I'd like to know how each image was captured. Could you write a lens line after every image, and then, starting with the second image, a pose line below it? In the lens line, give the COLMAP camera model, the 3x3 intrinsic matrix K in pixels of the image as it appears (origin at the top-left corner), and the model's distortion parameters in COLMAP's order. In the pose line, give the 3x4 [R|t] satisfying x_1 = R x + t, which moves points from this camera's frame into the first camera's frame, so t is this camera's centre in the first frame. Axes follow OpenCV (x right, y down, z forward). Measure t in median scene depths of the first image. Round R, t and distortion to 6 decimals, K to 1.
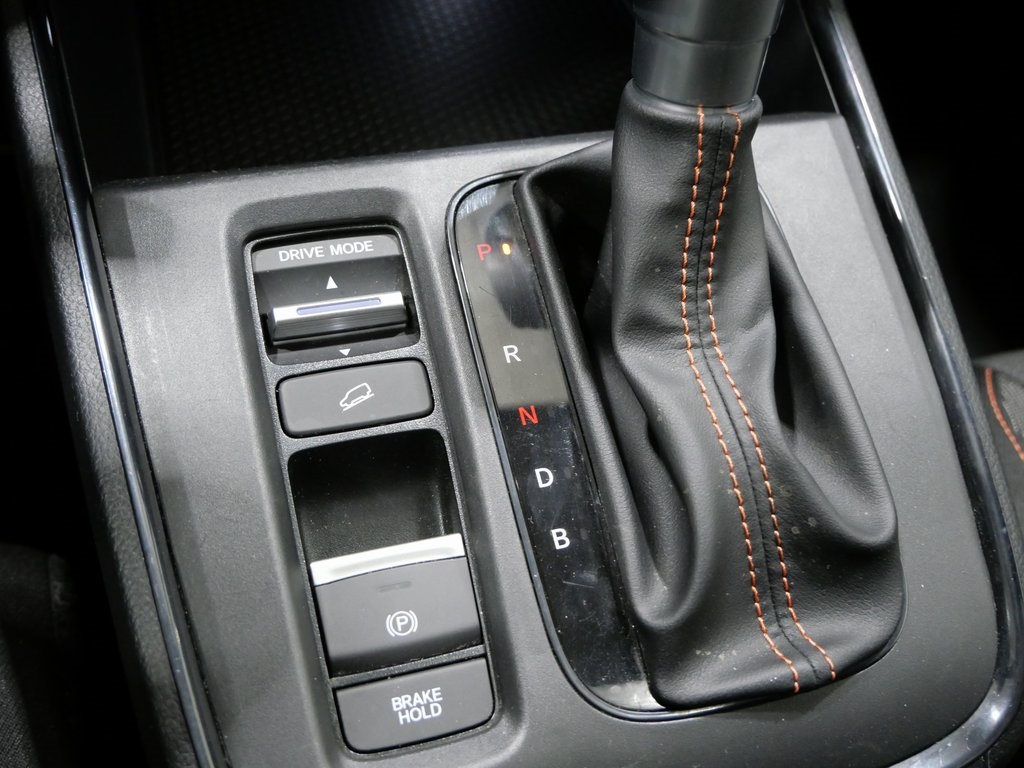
lens RADIAL K [[983.3, 0, 508.7], [0, 983.3, 384.4], [0, 0, 1]] dist [-0.014970, 0.000000]
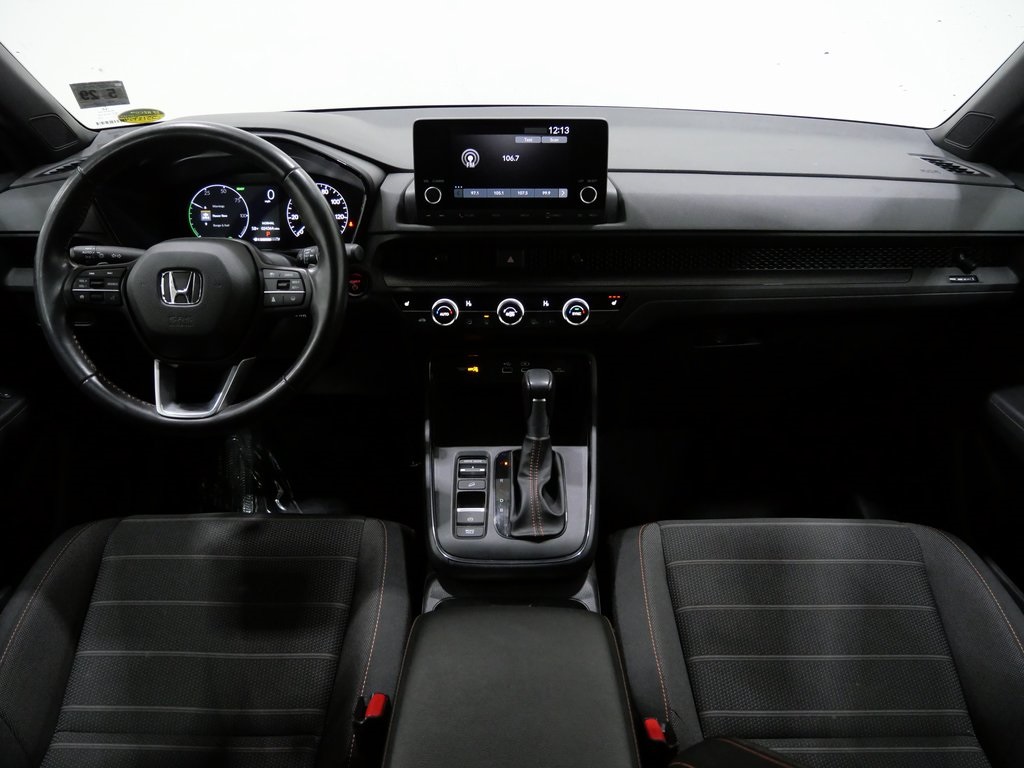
lens RADIAL K [[746.9, 0, 511.3], [0, 746.9, 378.0], [0, 0, 1]] dist [-0.047004, 0.016763]
pose [[0.955320, 0.030501, -0.293996, 1.245278], [-0.154826, 0.898924, -0.409834, 1.135788], [0.251780, 0.437041, 0.863483, -2.757959]]
